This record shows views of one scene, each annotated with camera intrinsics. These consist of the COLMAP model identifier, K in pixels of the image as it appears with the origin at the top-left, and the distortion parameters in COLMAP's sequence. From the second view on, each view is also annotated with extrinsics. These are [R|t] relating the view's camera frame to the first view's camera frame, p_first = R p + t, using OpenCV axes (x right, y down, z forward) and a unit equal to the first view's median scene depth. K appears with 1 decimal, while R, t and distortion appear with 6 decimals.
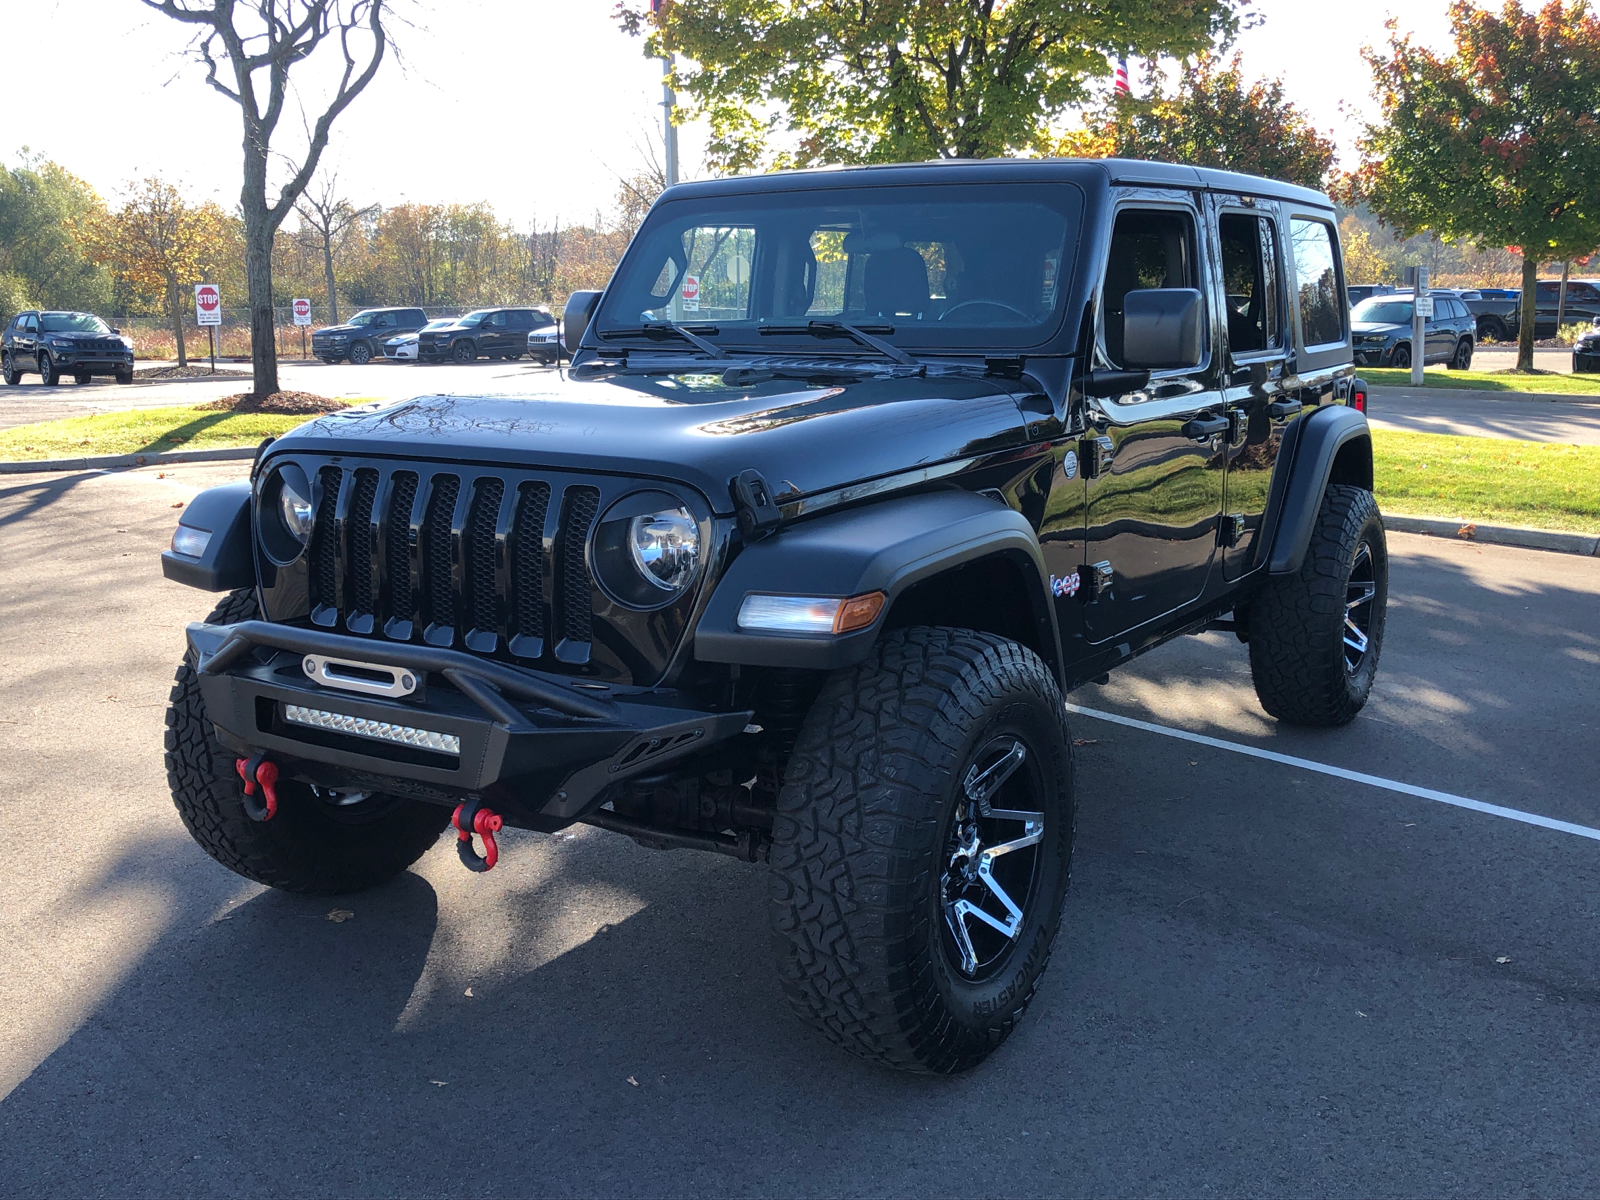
lens RADIAL K [[1571.1, 0, 800.0], [0, 1571.1, 600.0], [0, 0, 1]] dist [0.015466, -0.003614]
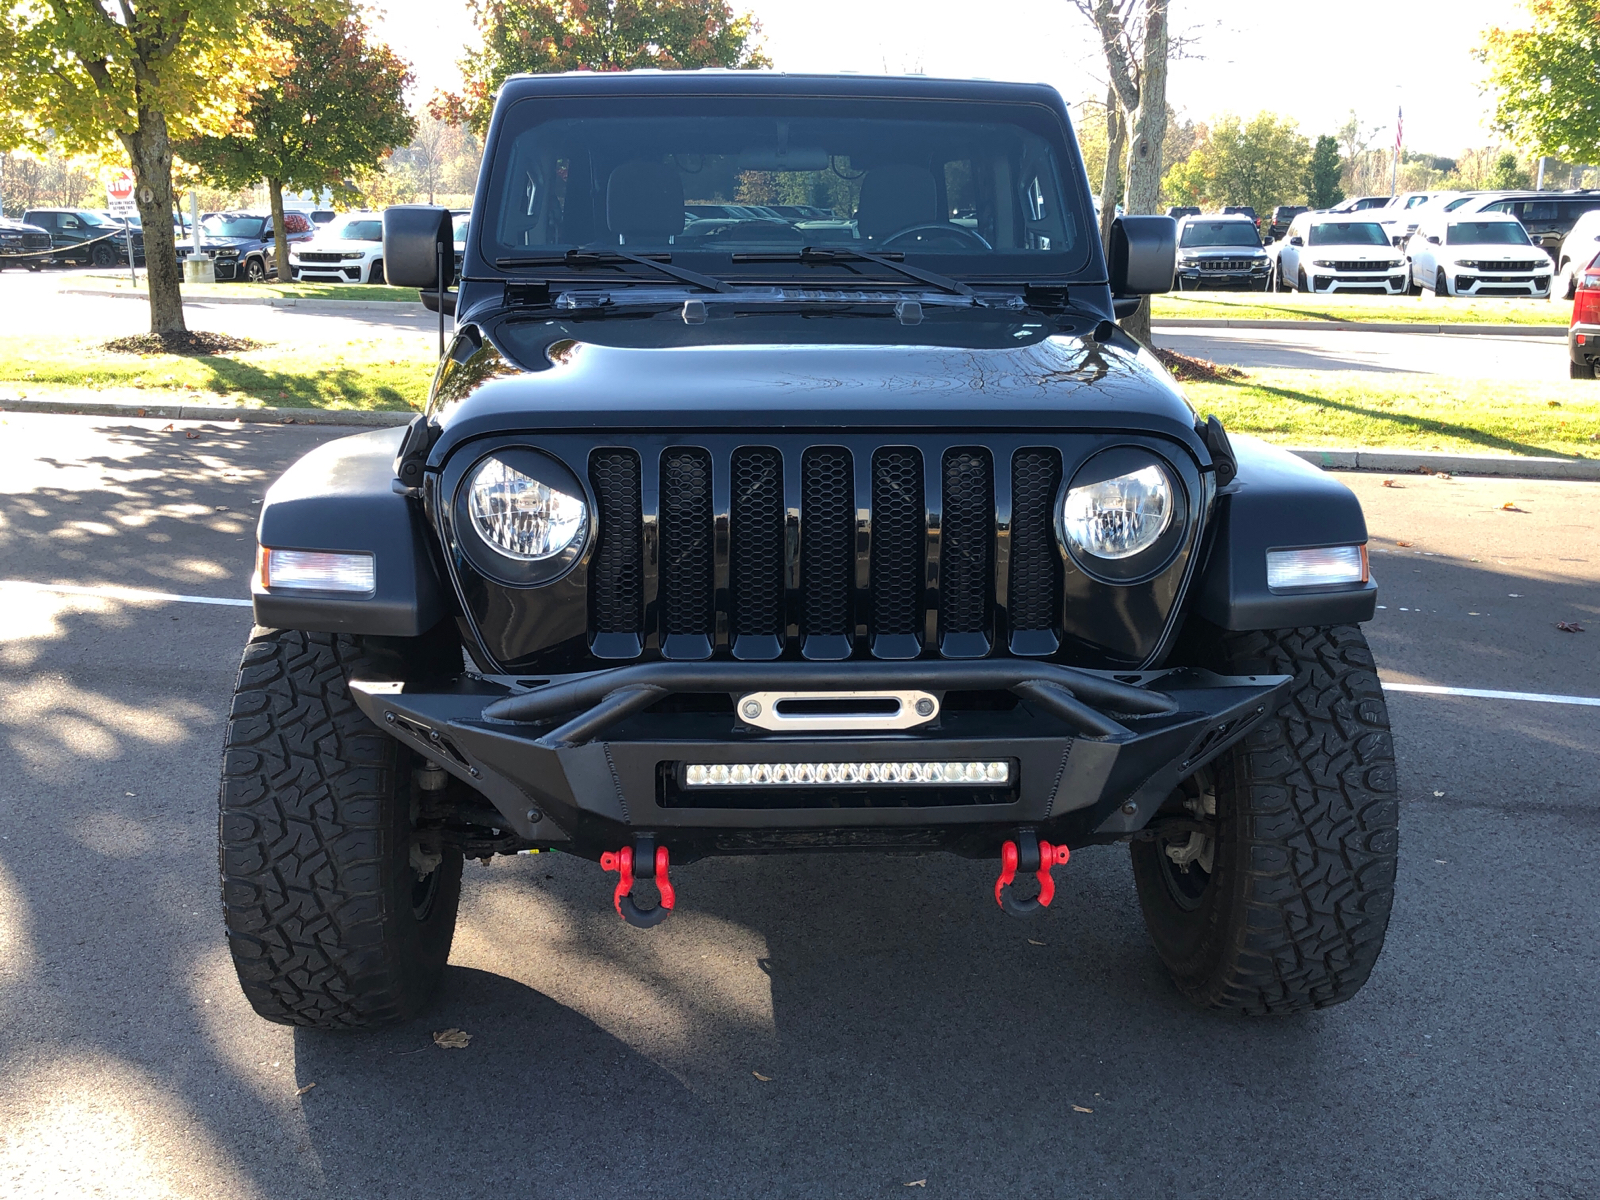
lens RADIAL K [[1562.9, 0, 794.2], [0, 1562.9, 606.2], [0, 0, 1]] dist [0.068208, -0.169508]
pose [[0.819049, -0.125138, 0.559909, -0.473825], [0.094599, 0.992022, 0.083331, -0.045610], [-0.565870, -0.015285, 0.824353, 0.242760]]
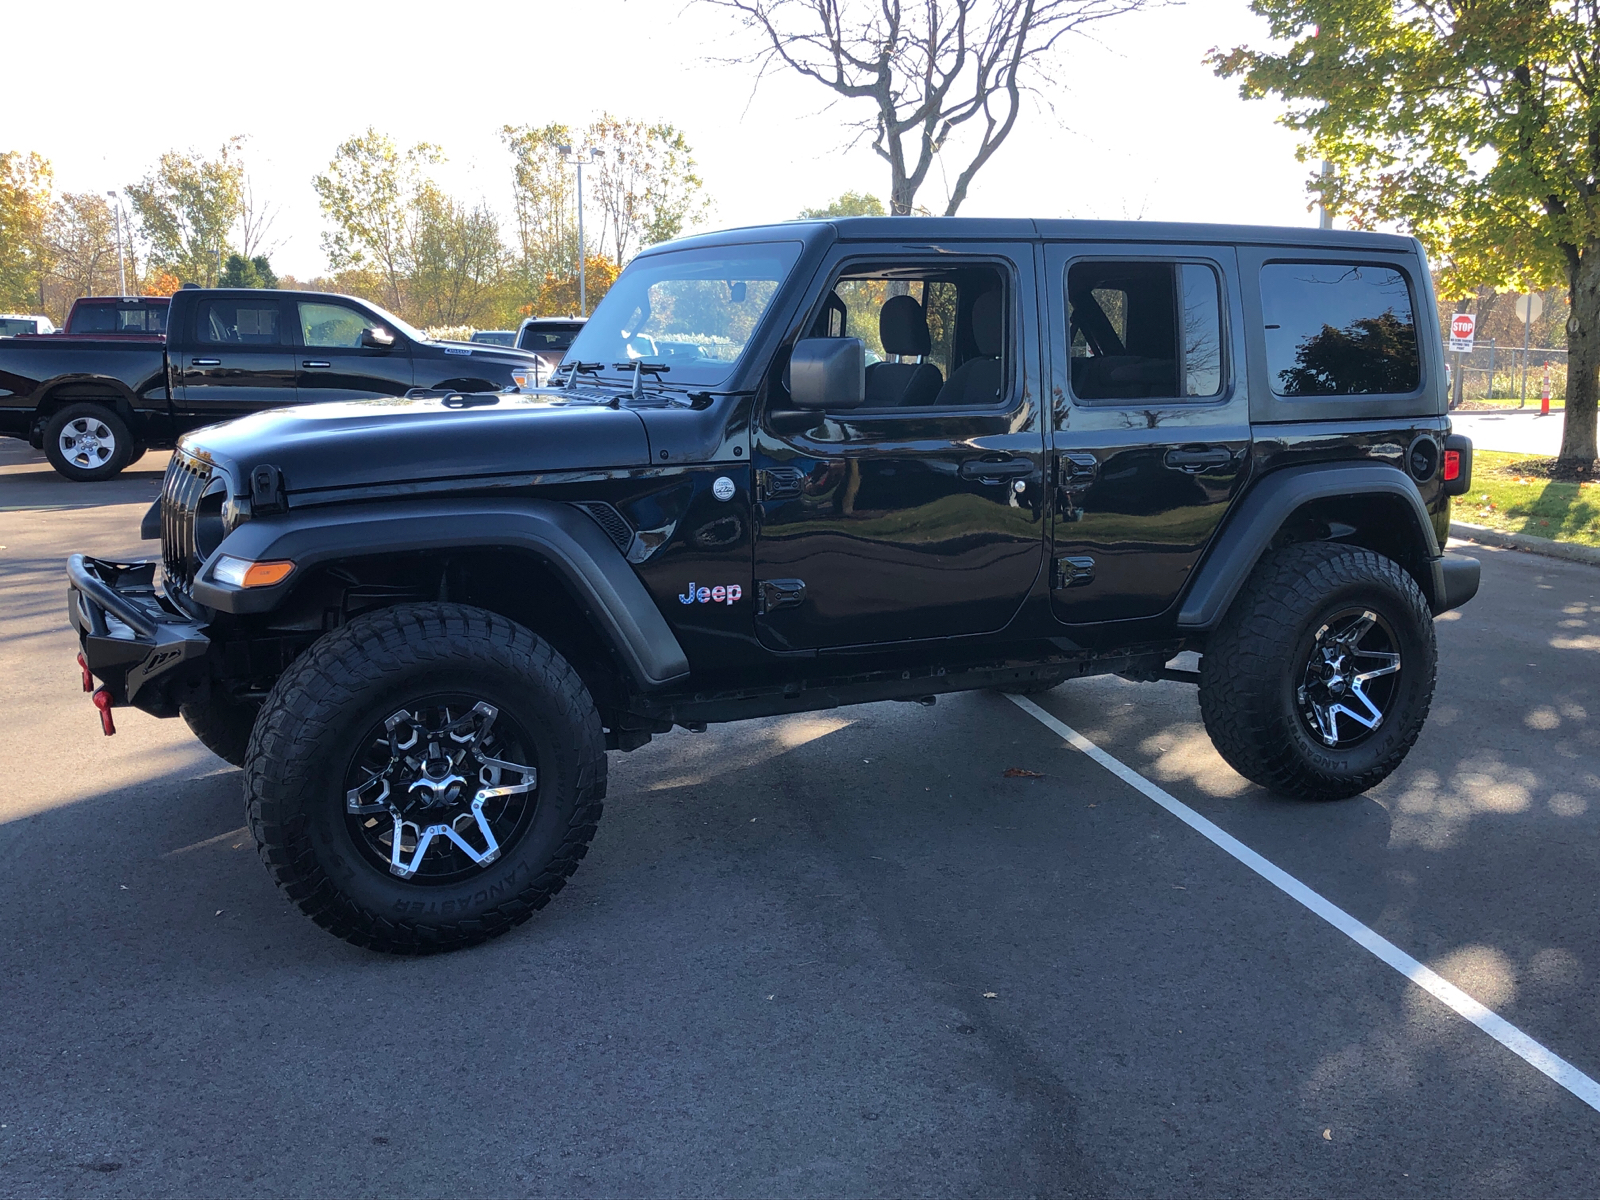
lens RADIAL K [[1563.6, 0, 800.0], [0, 1563.6, 600.0], [0, 0, 1]] dist [0.074789, -0.150478]
pose [[0.859413, 0.093380, -0.502683, 0.661251], [-0.105240, 0.994435, 0.004804, -0.014208], [0.500334, 0.048774, 0.864457, 0.040016]]
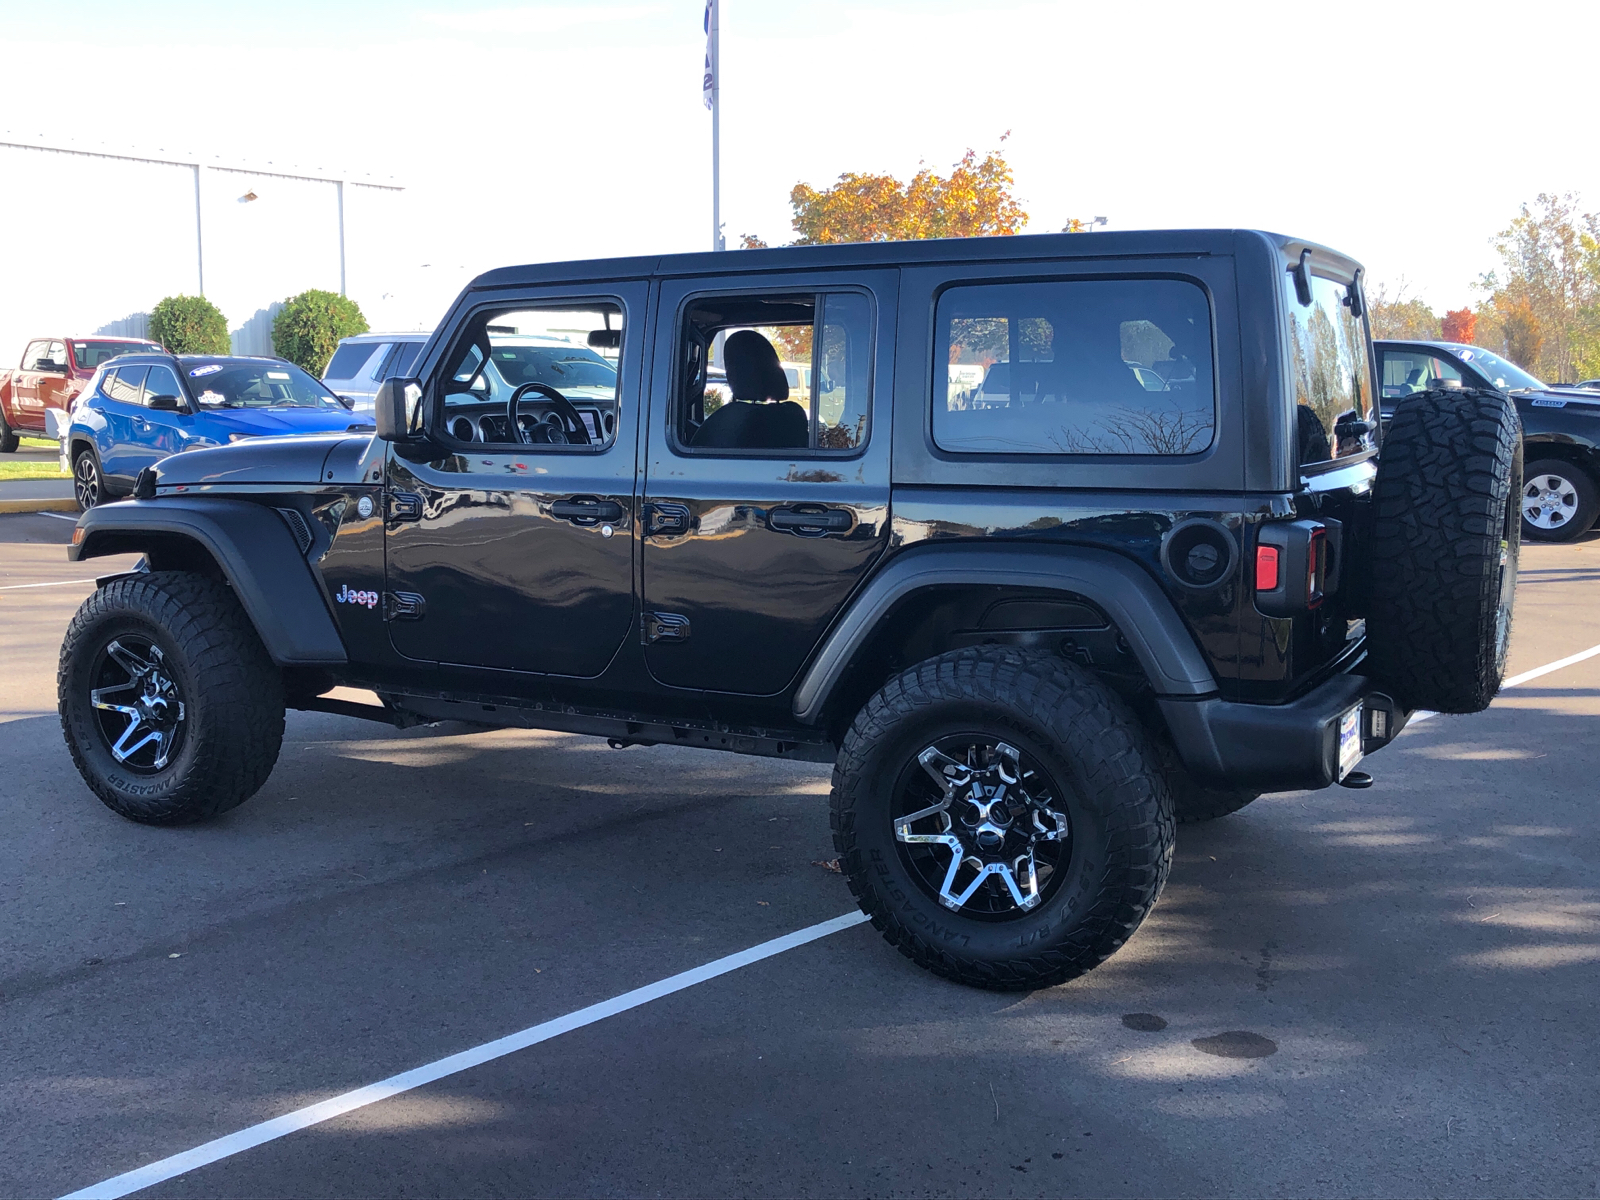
lens RADIAL K [[1563.6, 0, 800.0], [0, 1563.6, 600.0], [0, 0, 1]] dist [0.074789, -0.150478]
pose [[0.068076, 0.140965, -0.987671, 1.261440], [-0.191665, 0.973376, 0.125714, -0.205814], [0.979097, 0.180744, 0.093282, 1.035873]]
